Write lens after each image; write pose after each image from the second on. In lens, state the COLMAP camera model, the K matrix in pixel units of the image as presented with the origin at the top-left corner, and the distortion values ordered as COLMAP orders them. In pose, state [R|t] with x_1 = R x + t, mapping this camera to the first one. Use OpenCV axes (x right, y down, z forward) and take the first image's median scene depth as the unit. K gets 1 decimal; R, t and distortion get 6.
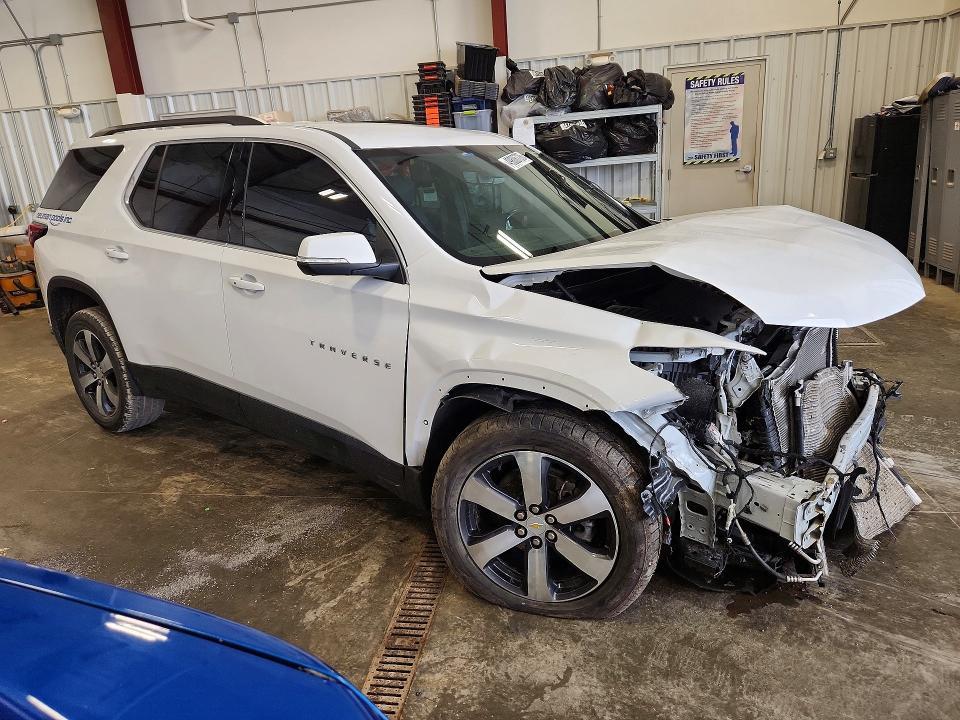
lens RADIAL K [[656.5, 0, 480.0], [0, 656.5, 360.0], [0, 0, 1]] dist [0.050542, -0.047652]
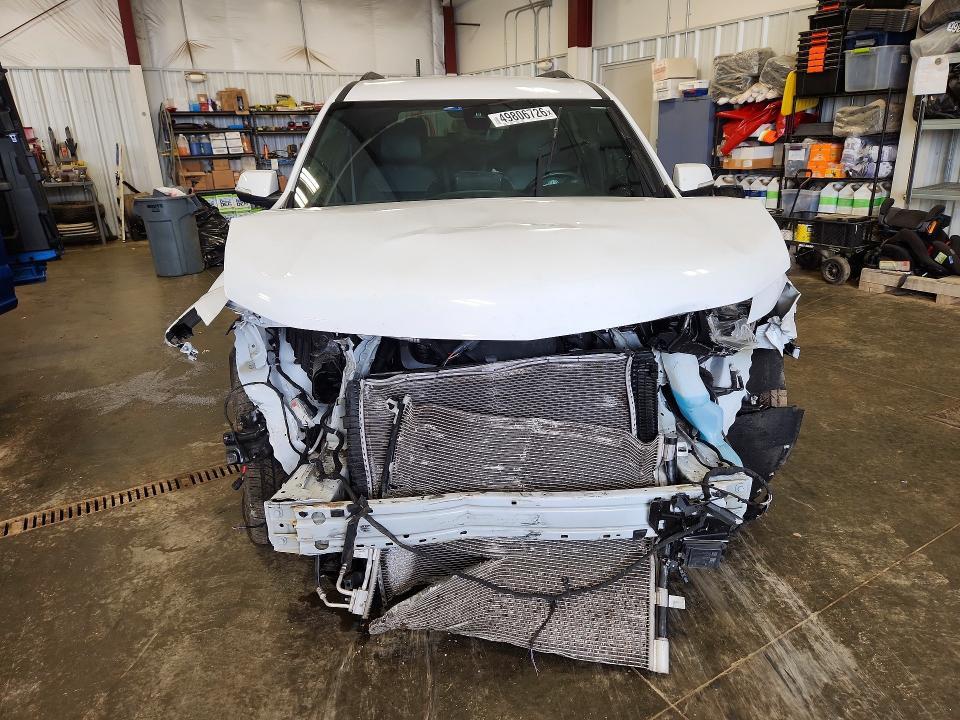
lens RADIAL K [[656.5, 0, 480.0], [0, 656.5, 360.0], [0, 0, 1]] dist [0.050542, -0.047652]
pose [[0.640762, 0.289395, -0.711108, 0.358607], [-0.235457, 0.955676, 0.176761, -0.058778], [0.730742, 0.054174, 0.680501, 0.158786]]
